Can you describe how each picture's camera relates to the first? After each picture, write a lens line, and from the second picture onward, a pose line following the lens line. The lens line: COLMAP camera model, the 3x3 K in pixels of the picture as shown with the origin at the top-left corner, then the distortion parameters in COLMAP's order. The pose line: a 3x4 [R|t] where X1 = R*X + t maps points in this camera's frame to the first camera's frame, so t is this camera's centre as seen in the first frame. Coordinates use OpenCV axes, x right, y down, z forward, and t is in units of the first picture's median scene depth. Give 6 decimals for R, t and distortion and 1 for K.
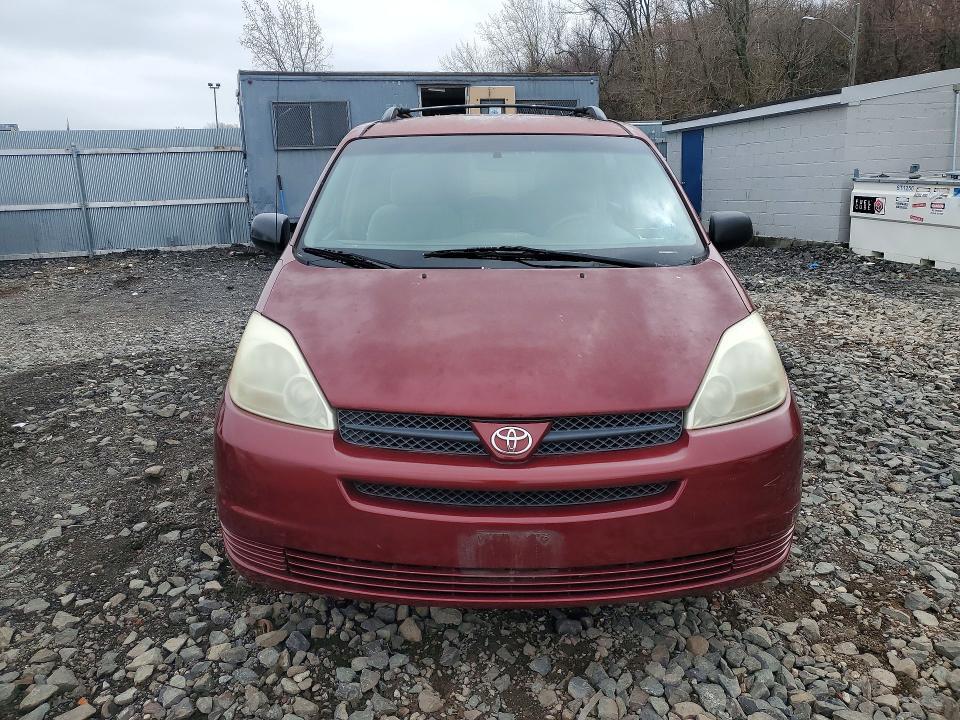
lens RADIAL K [[737.5, 0, 480.0], [0, 737.5, 360.0], [0, 0, 1]] dist [0.006682, 0.000800]
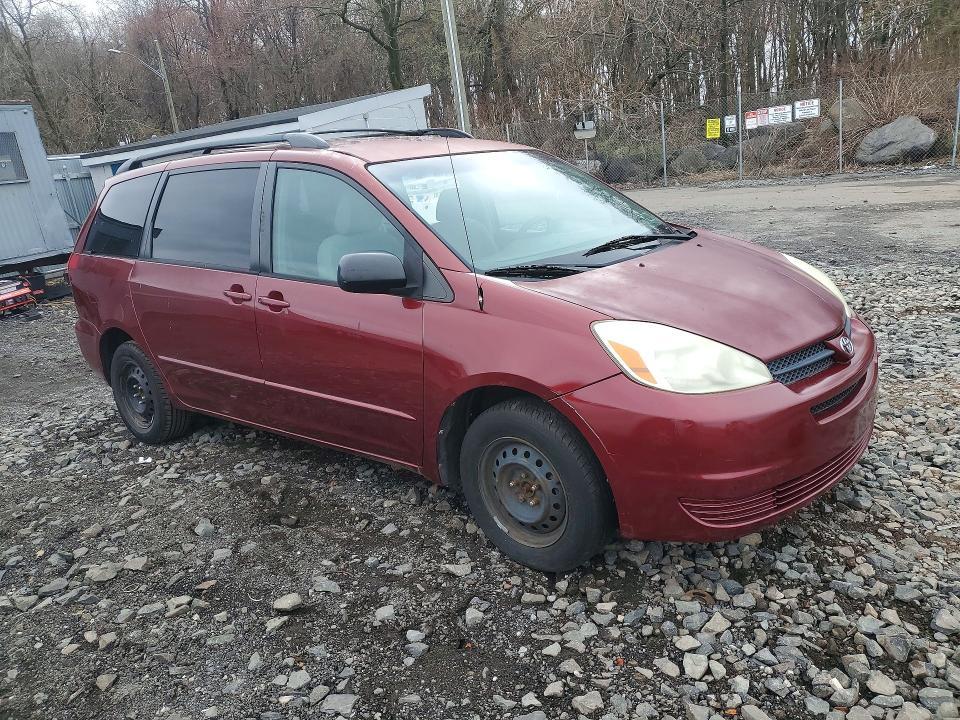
lens RADIAL K [[737.5, 0, 480.0], [0, 737.5, 360.0], [0, 0, 1]] dist [0.006682, 0.000800]
pose [[0.638275, -0.245277, 0.729688, -1.227517], [0.273734, 0.958247, 0.082664, -0.148959], [-0.719496, 0.146978, 0.678765, 0.453258]]
